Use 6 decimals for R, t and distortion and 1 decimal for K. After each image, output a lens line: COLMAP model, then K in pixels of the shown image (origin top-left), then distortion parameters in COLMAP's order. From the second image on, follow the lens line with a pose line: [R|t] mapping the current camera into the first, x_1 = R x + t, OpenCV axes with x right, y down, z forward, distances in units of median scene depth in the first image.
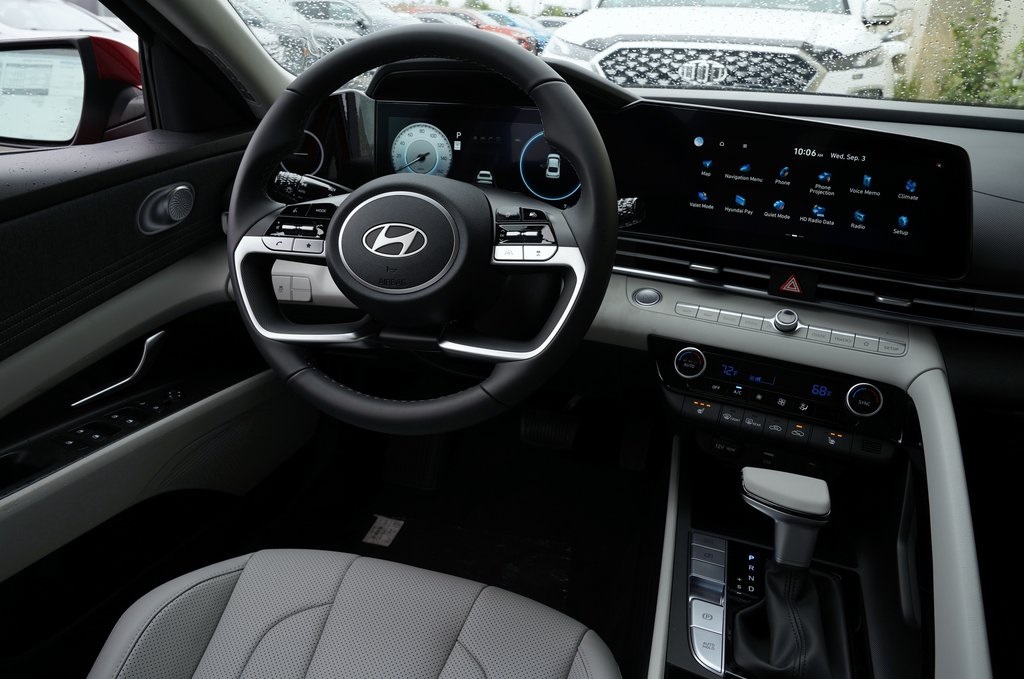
lens RADIAL K [[710.1, 0, 515.4], [0, 710.1, 340.4], [0, 0, 1]] dist [-0.133005, 0.107898]
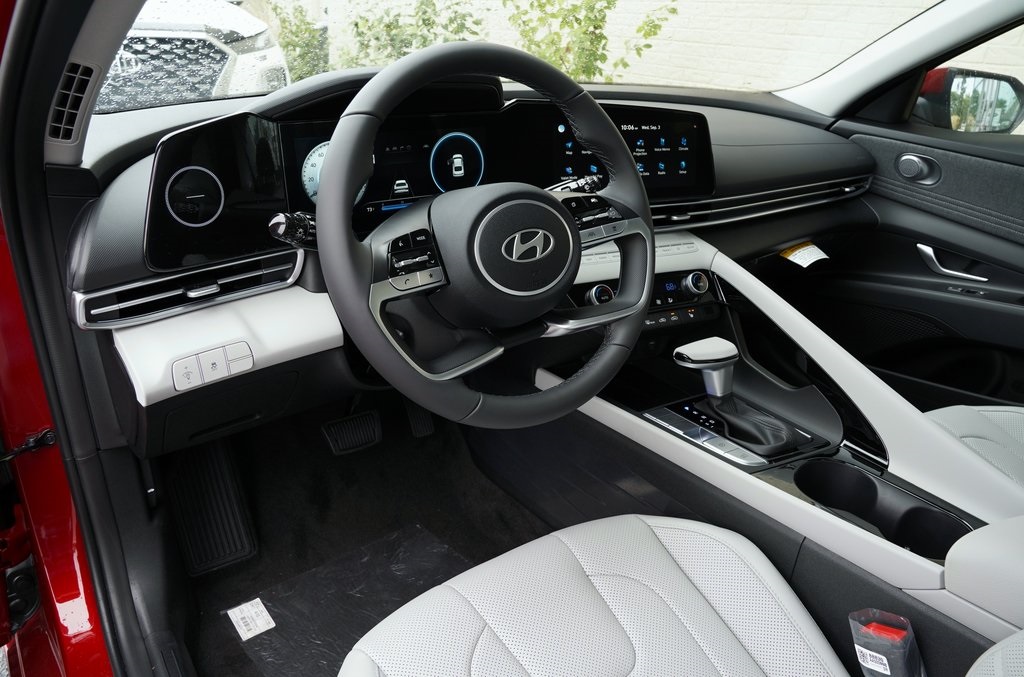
lens RADIAL K [[710.1, 0, 515.4], [0, 710.1, 339.4], [0, 0, 1]] dist [-0.133005, 0.107898]
pose [[0.603315, -0.317390, 0.731625, -0.872555], [0.297517, 0.940739, 0.162768, -0.161245], [-0.739929, 0.119471, 0.661991, 0.267875]]
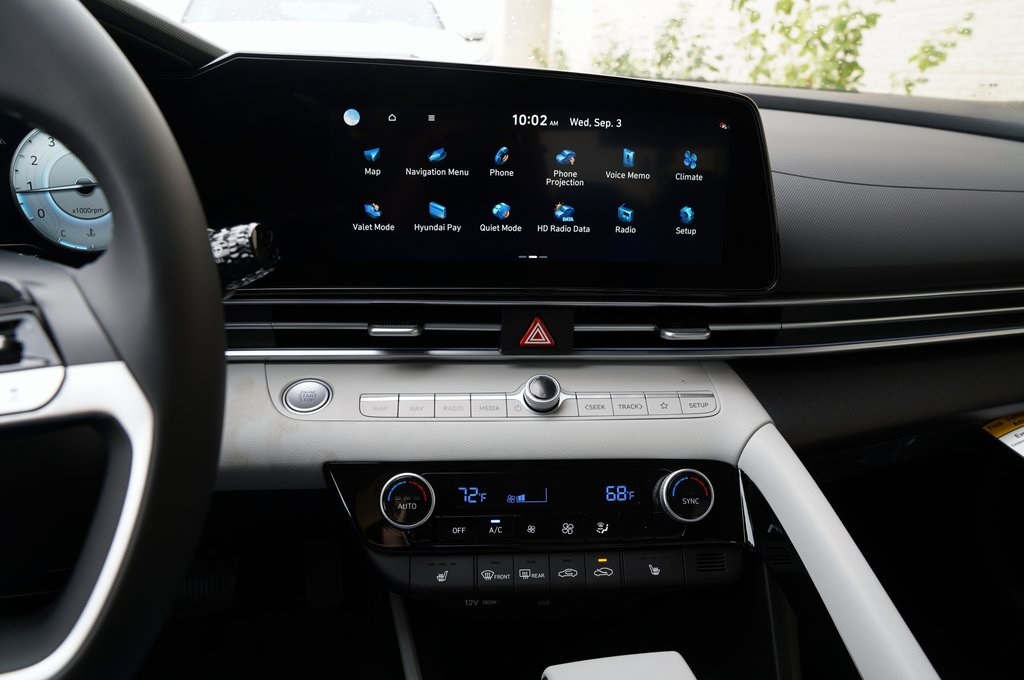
lens RADIAL K [[709.9, 0, 515.2], [0, 709.9, 343.0], [0, 0, 1]] dist [-0.129405, 0.091149]
pose [[0.865519, -0.173886, 0.469725, 0.080828], [0.192737, 0.981217, 0.008095, -0.084282], [-0.462310, 0.083527, 0.882776, 0.462155]]
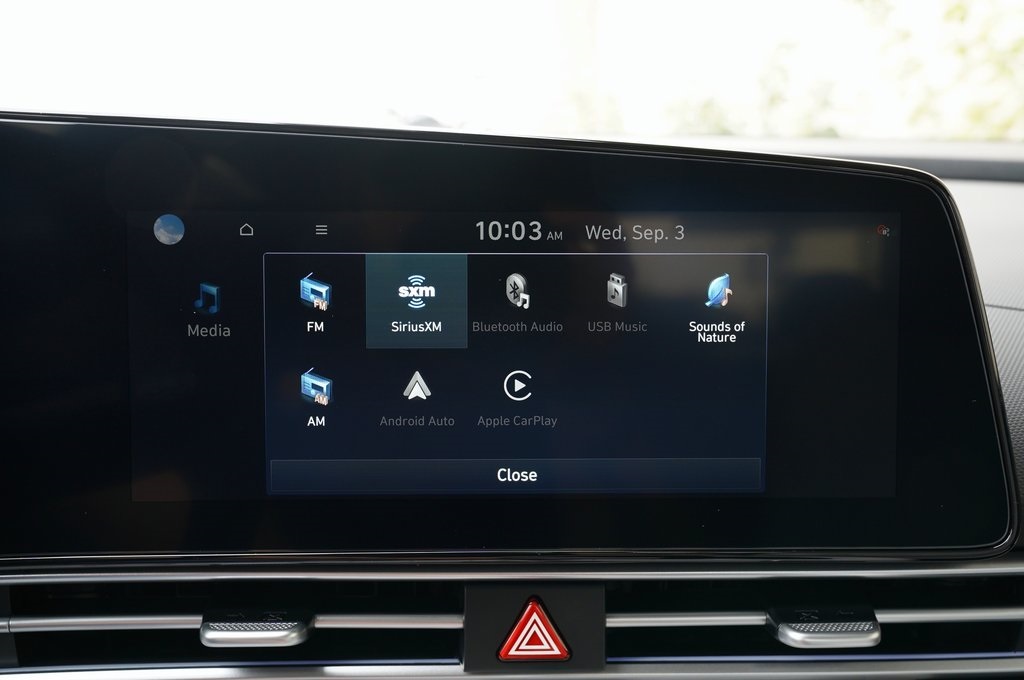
lens RADIAL K [[1091.7, 0, 512.0], [0, 1091.7, 340.0], [0, 0, 1]] dist [0.008961, 0.027452]
pose [[0.881032, -0.100056, 0.462355, 0.175519], [0.199702, 0.964682, -0.171777, -0.131888], [-0.428838, 0.243674, 0.869897, 0.553529]]
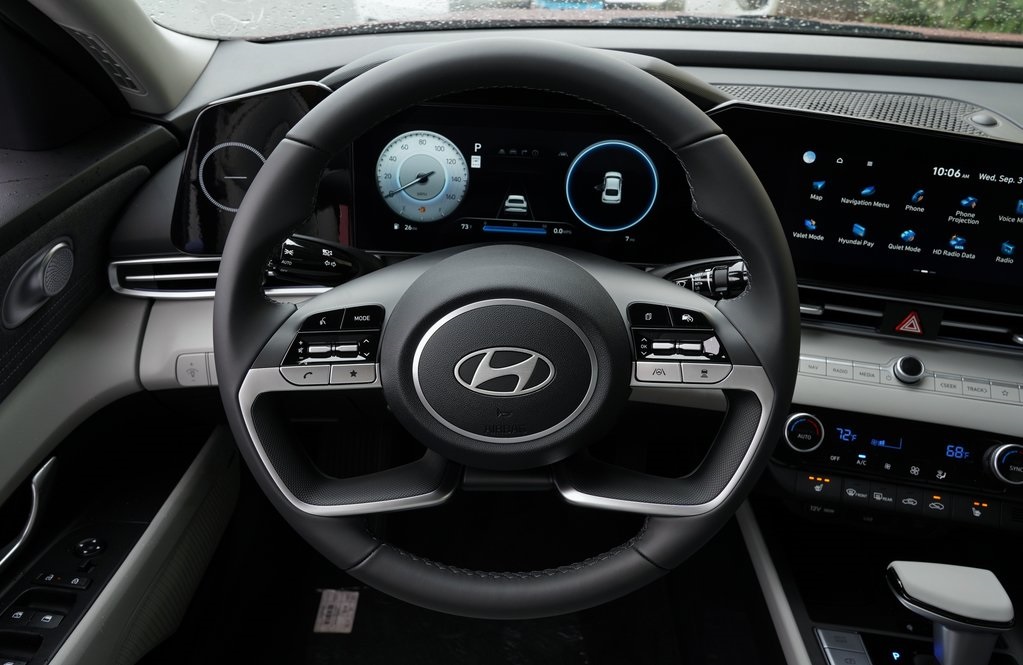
lens RADIAL K [[837.5, 0, 511.9], [0, 837.5, 336.1], [0, 0, 1]] dist [-0.092579, 0.122385]
pose [[0.969001, -0.108983, 0.221722, -0.294775], [0.079413, 0.987218, 0.138184, -0.248769], [-0.233947, -0.116292, 0.965269, 0.166637]]
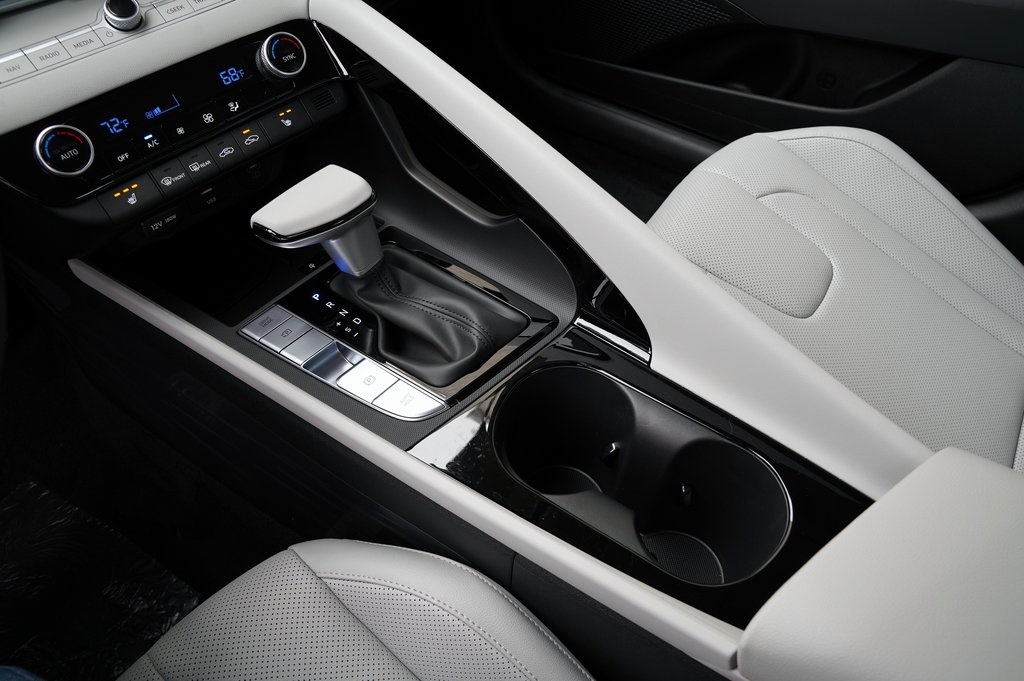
lens RADIAL K [[709.9, 0, 515.2], [0, 709.9, 343.5], [0, 0, 1]] dist [-0.129405, 0.091149]
pose [[0.315331, -0.742591, 0.590868, -0.116284], [0.386116, 0.669162, 0.634931, -0.086127], [-0.866880, 0.027930, 0.497733, 0.368494]]
